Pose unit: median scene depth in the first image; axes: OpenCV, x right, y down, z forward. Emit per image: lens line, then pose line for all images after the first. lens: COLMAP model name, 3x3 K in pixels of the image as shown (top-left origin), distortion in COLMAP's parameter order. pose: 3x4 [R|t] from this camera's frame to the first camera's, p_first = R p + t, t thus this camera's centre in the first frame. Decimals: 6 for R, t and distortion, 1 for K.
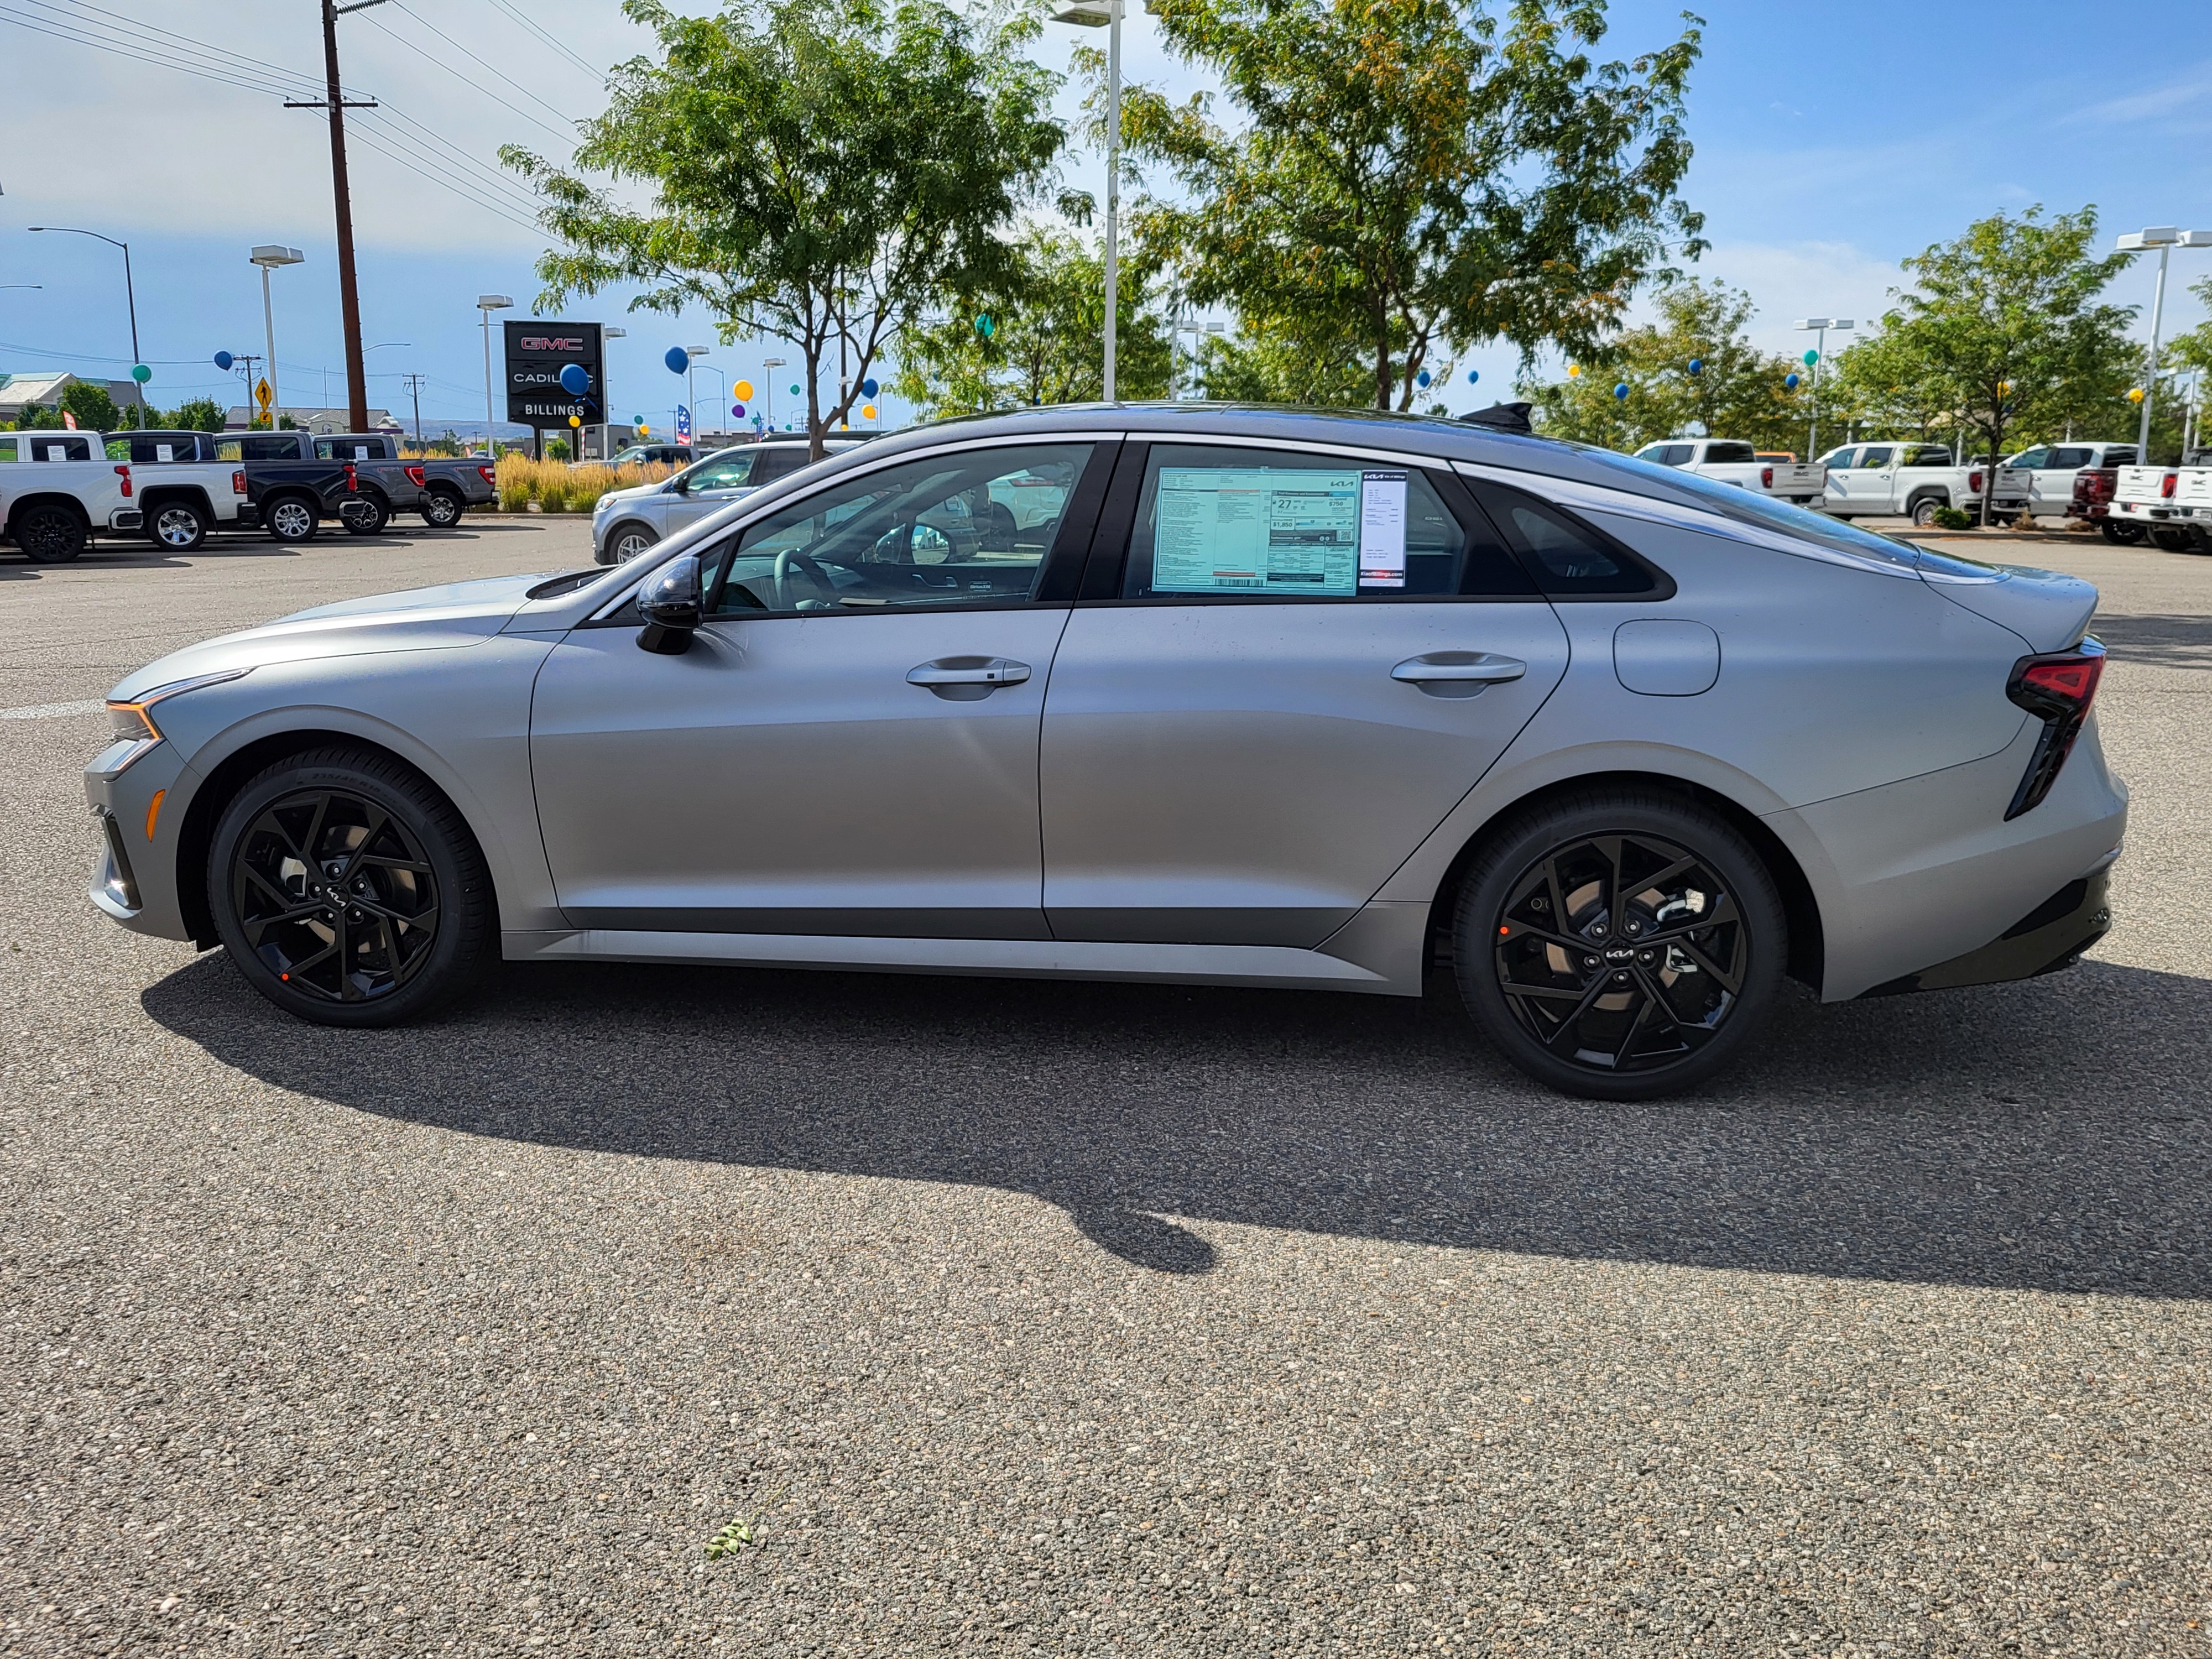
lens RADIAL K [[1987.3, 0, 1106.0], [0, 1987.3, 829.5], [0, 0, 1]] dist [0.044435, -0.002319]
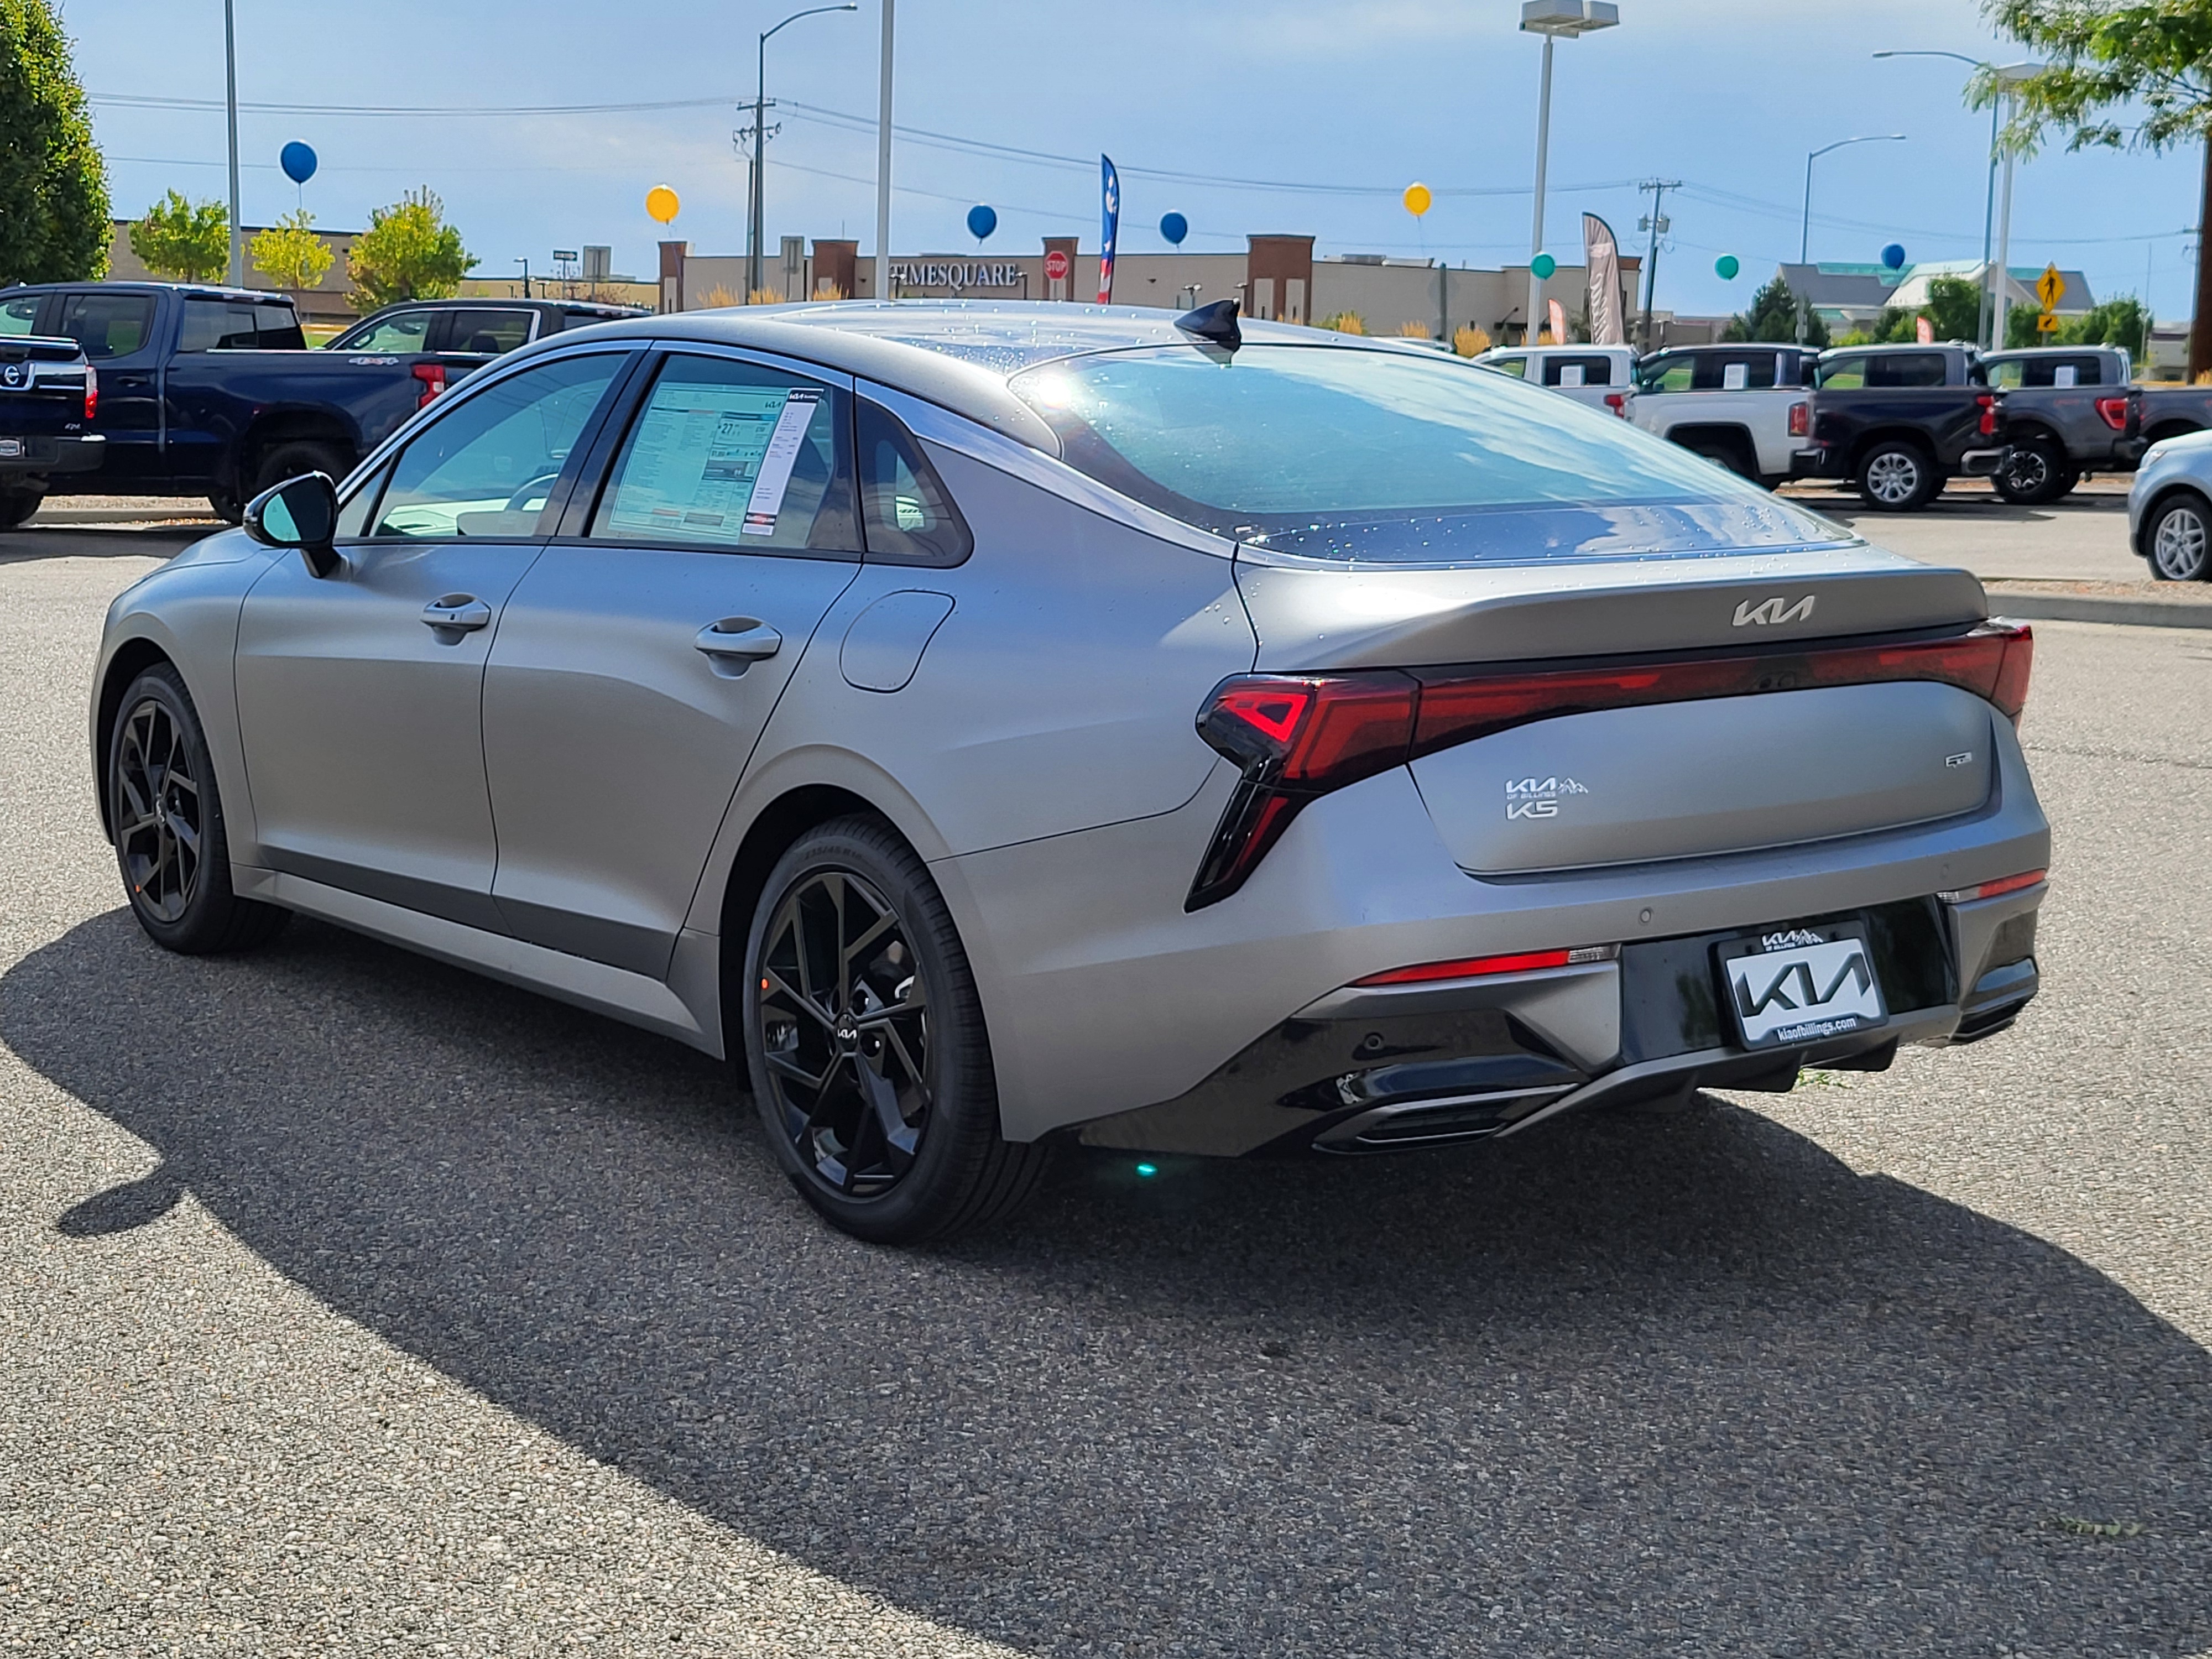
lens RADIAL K [[3449.0, 0, 1106.0], [0, 3449.0, 829.5], [0, 0, 1]] dist [0.013532, 0.039079]
pose [[0.693489, 0.100836, -0.713376, 0.297945], [-0.141212, 0.989976, 0.002658, -0.007289], [0.706493, 0.098894, 0.700776, 0.037868]]
